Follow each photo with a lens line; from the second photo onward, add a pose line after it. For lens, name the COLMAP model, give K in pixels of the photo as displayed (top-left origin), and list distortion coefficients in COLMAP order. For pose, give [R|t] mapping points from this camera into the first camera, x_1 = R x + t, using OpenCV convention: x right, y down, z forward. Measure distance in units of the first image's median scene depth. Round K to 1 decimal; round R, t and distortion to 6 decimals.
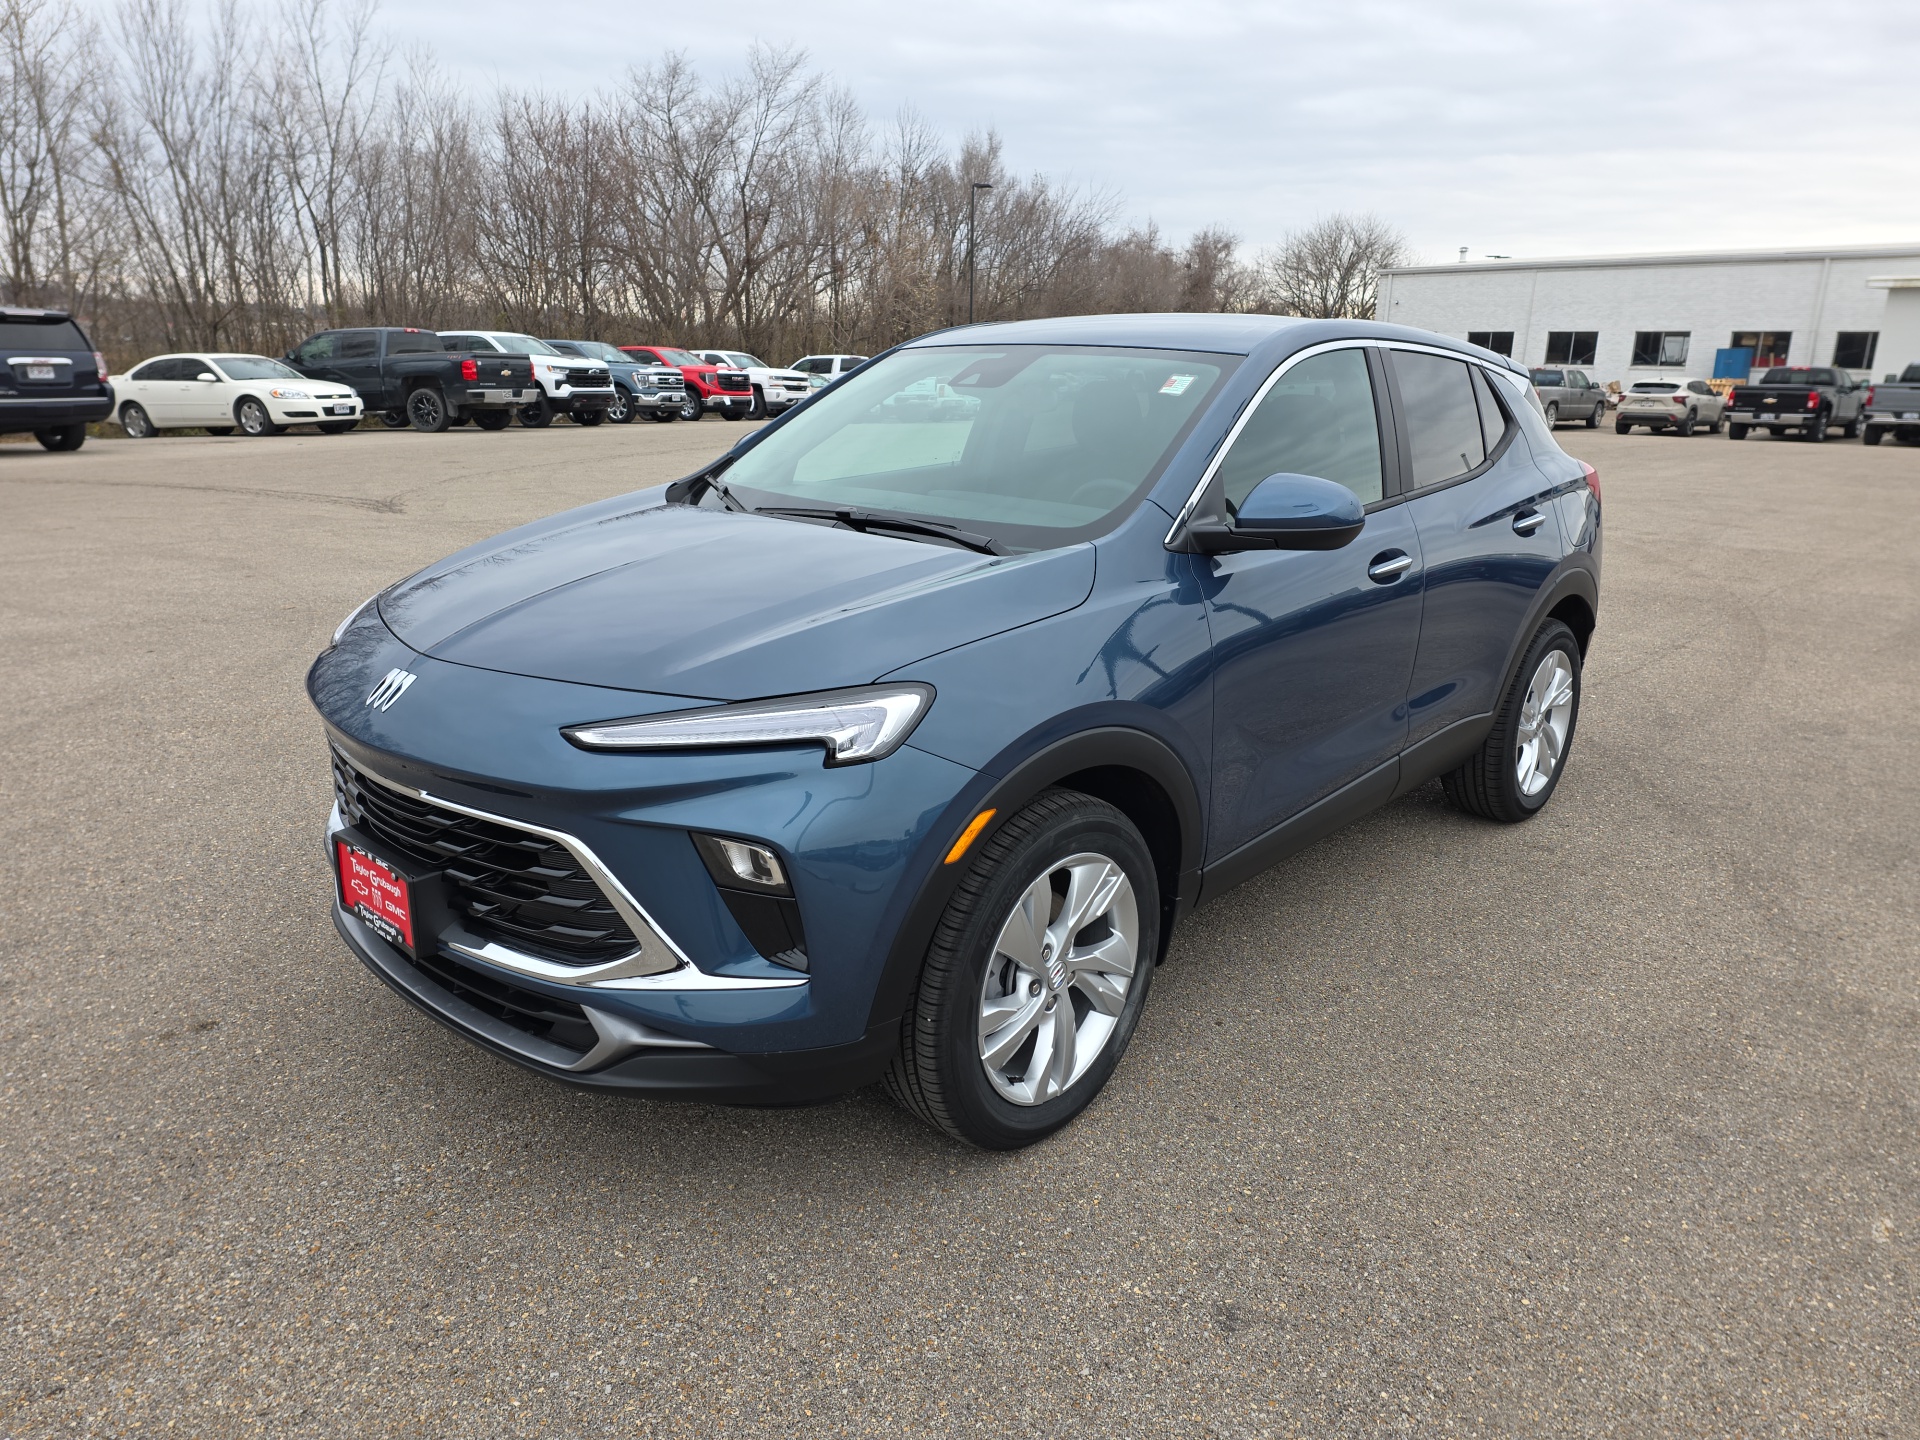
lens RADIAL K [[1267.4, 0, 980.4], [0, 1267.4, 711.5], [0, 0, 1]] dist [0.060296, -0.039452]
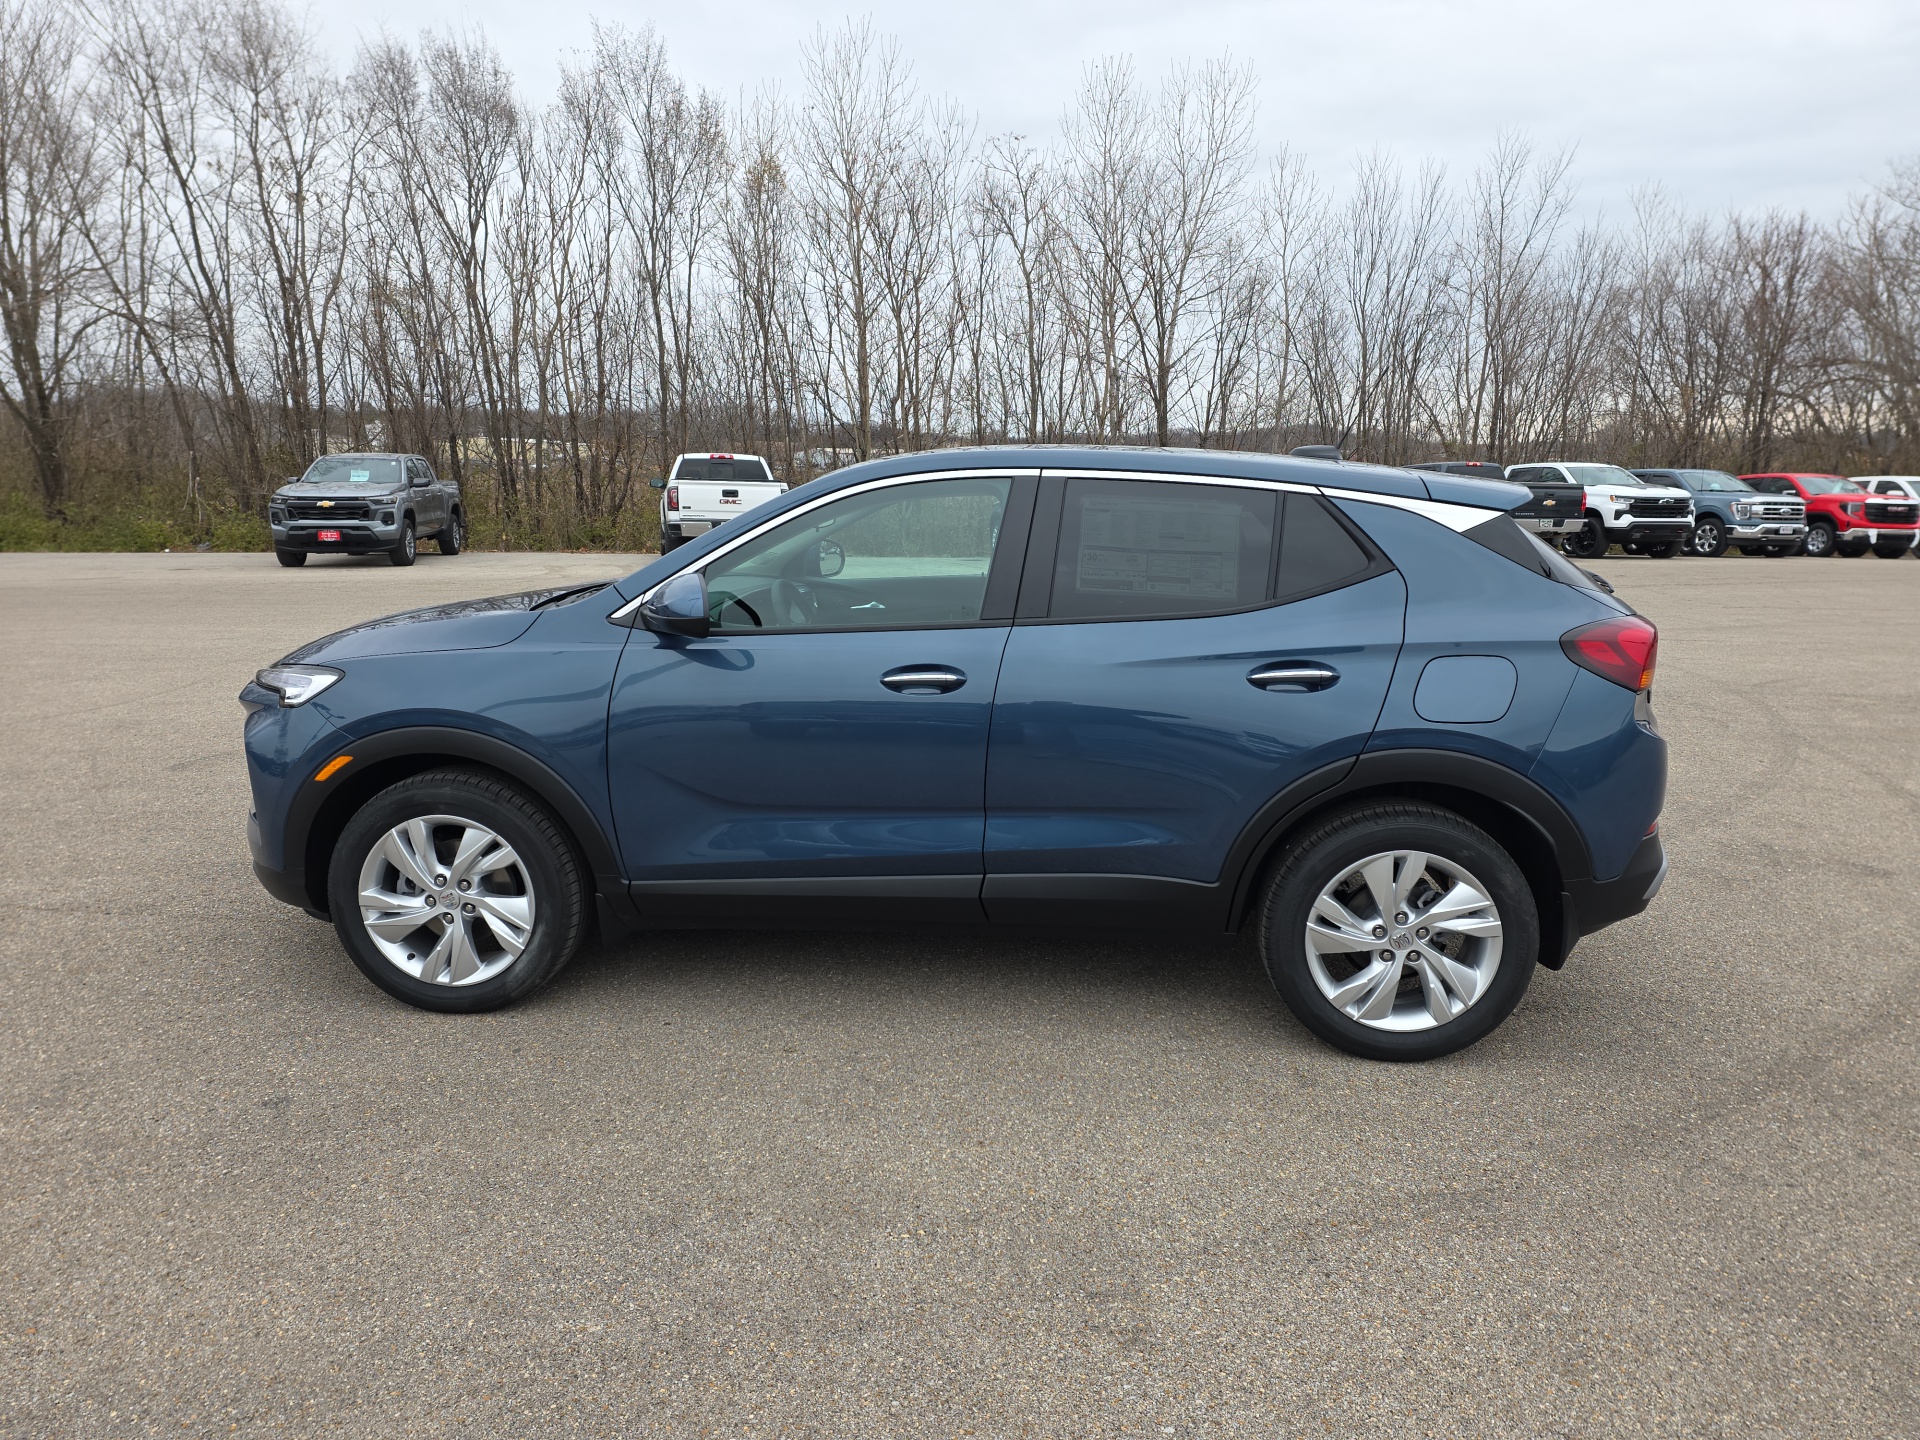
lens RADIAL K [[1267.4, 0, 961.8], [0, 1267.4, 718.8], [0, 0, 1]] dist [0.060296, -0.039452]
pose [[0.612479, 0.142875, -0.777468, 0.127922], [-0.213450, 0.976888, 0.011369, -0.011138], [0.761123, 0.158987, 0.628820, 0.041794]]
